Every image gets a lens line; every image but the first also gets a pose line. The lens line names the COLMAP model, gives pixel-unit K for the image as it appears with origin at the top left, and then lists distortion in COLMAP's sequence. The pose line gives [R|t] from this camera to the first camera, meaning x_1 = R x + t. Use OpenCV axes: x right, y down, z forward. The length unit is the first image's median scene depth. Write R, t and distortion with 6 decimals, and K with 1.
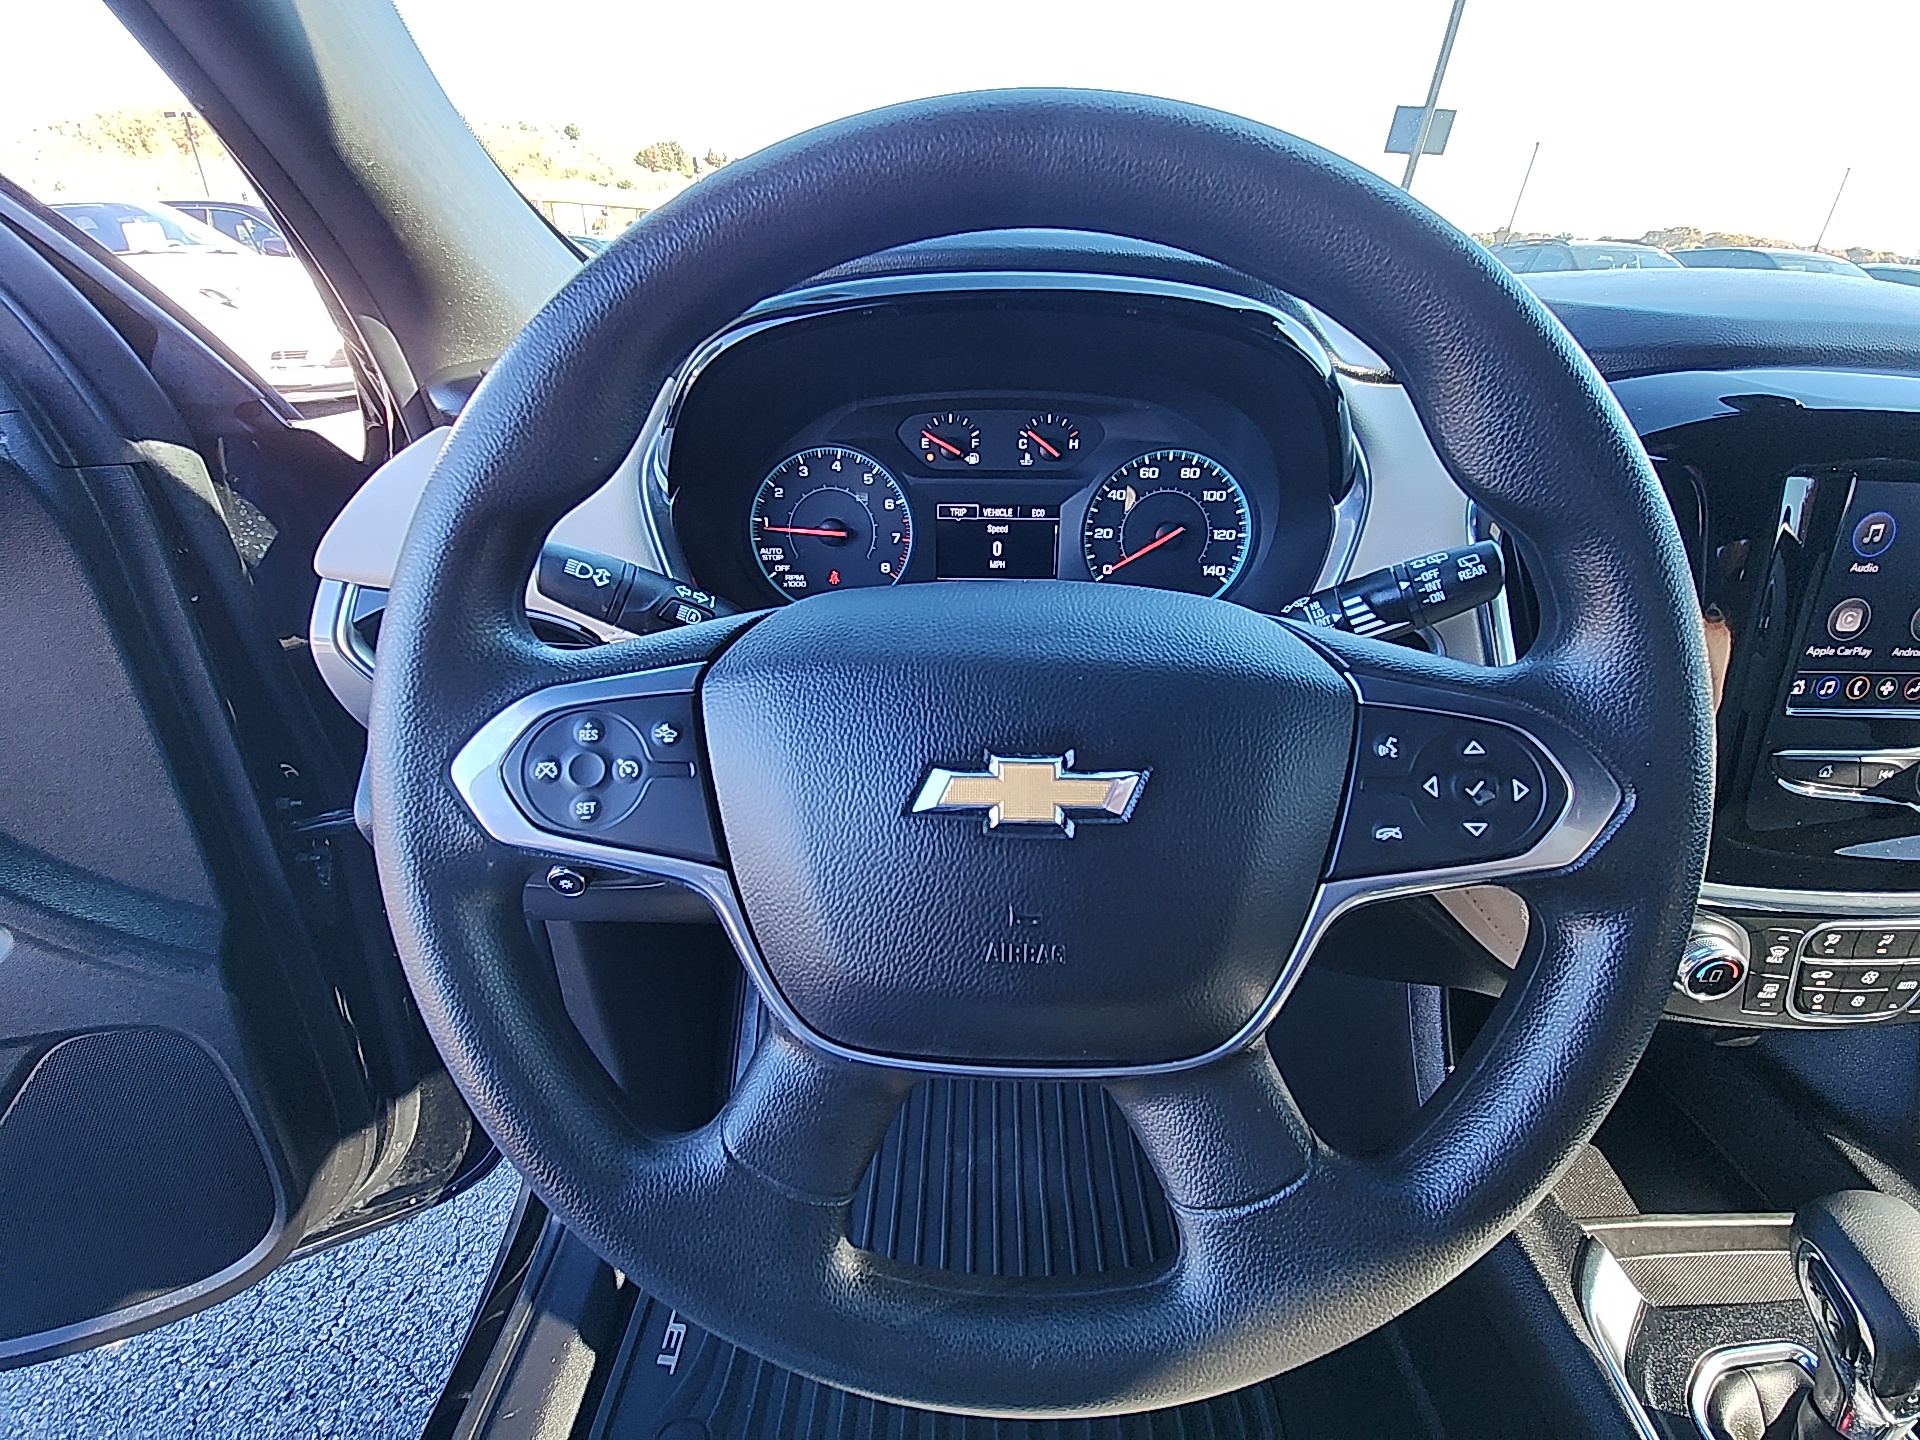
lens RADIAL K [[779.1, 0, 950.5], [0, 779.1, 701.4], [0, 0, 1]] dist [0.016065, -0.010429]
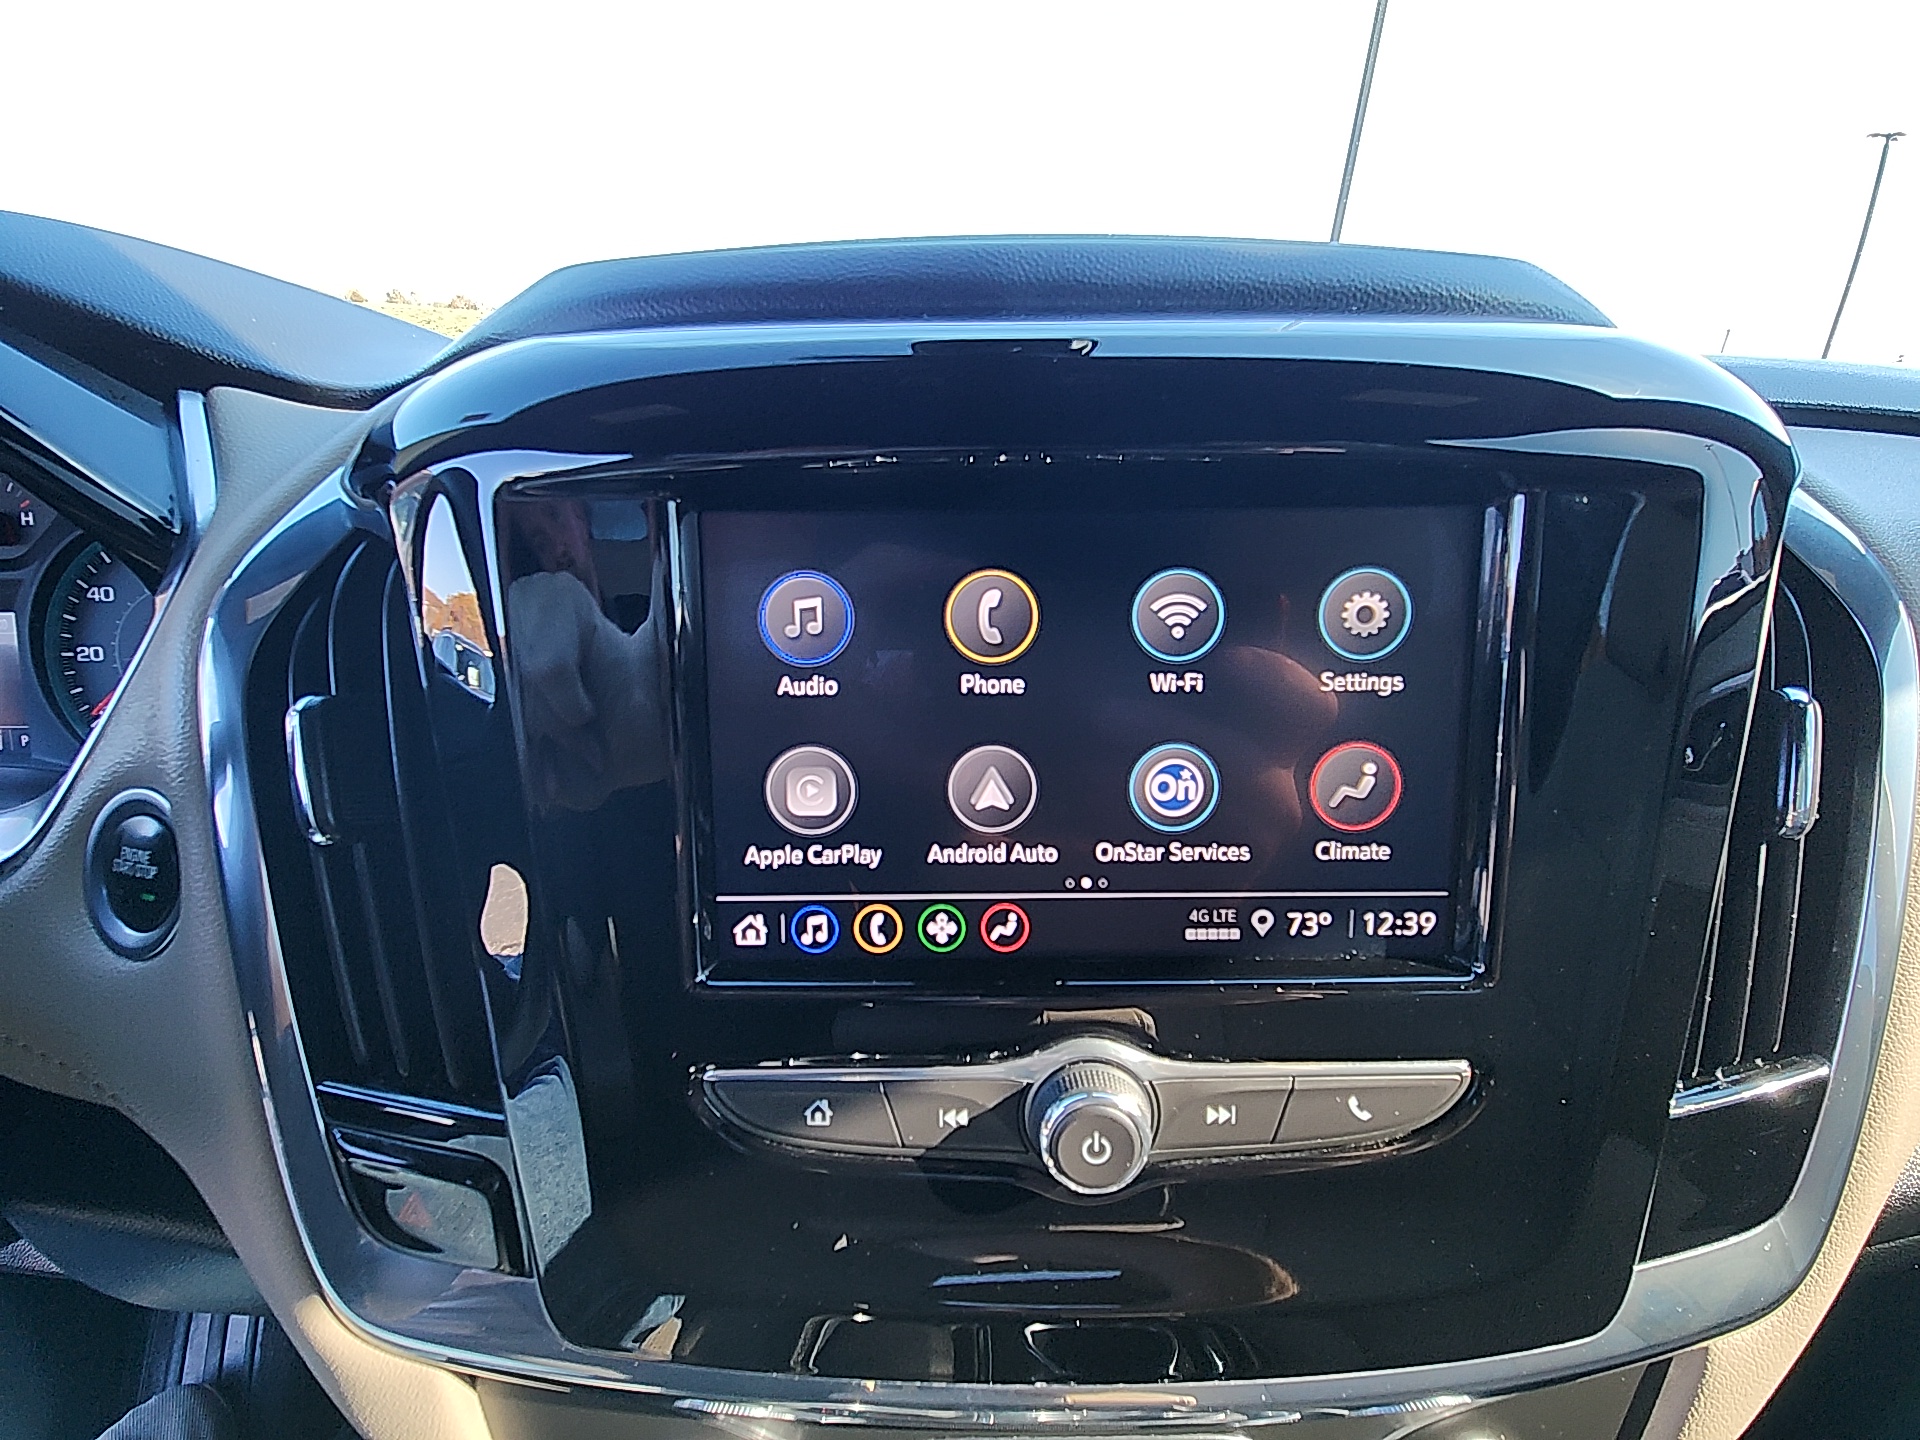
lens RADIAL K [[779.1, 0, 950.5], [0, 779.1, 701.4], [0, 0, 1]] dist [0.016065, -0.010429]
pose [[0.999617, -0.016910, 0.021918, 0.887068], [0.020354, 0.985595, -0.167892, -0.054955], [-0.018763, 0.168274, 0.985562, 0.366298]]
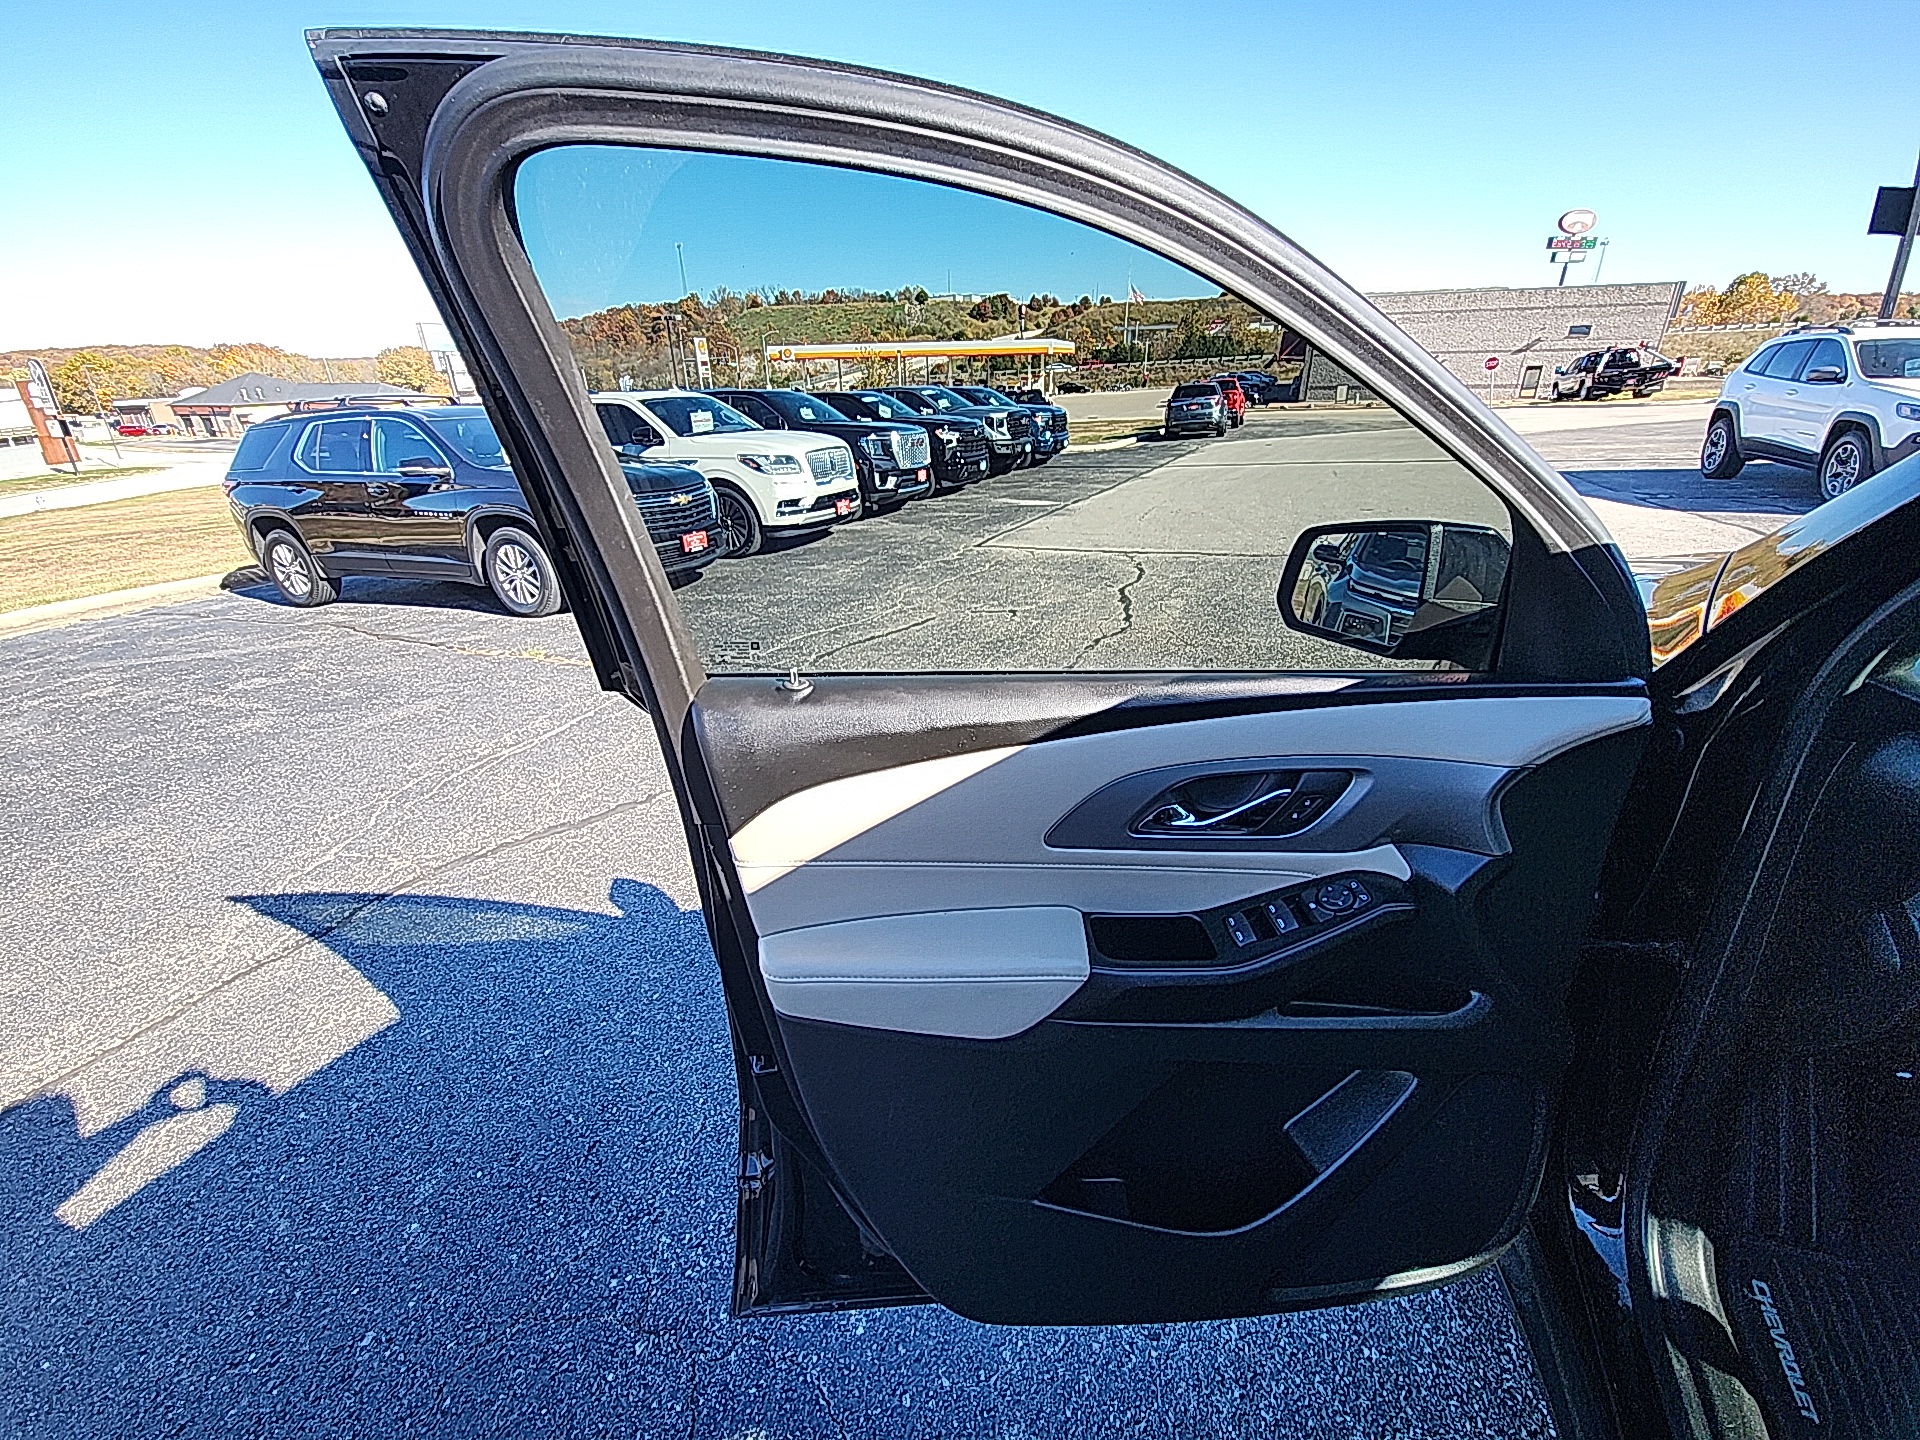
lens RADIAL K [[780.5, 0, 946.9], [0, 780.5, 700.1], [0, 0, 1]] dist [0.013734, -0.009323]
pose [[0.936726, 0.059648, -0.344944, -1.972670], [-0.104503, 0.988093, -0.112926, -0.005361], [0.334101, 0.141829, 0.931805, -1.125708]]
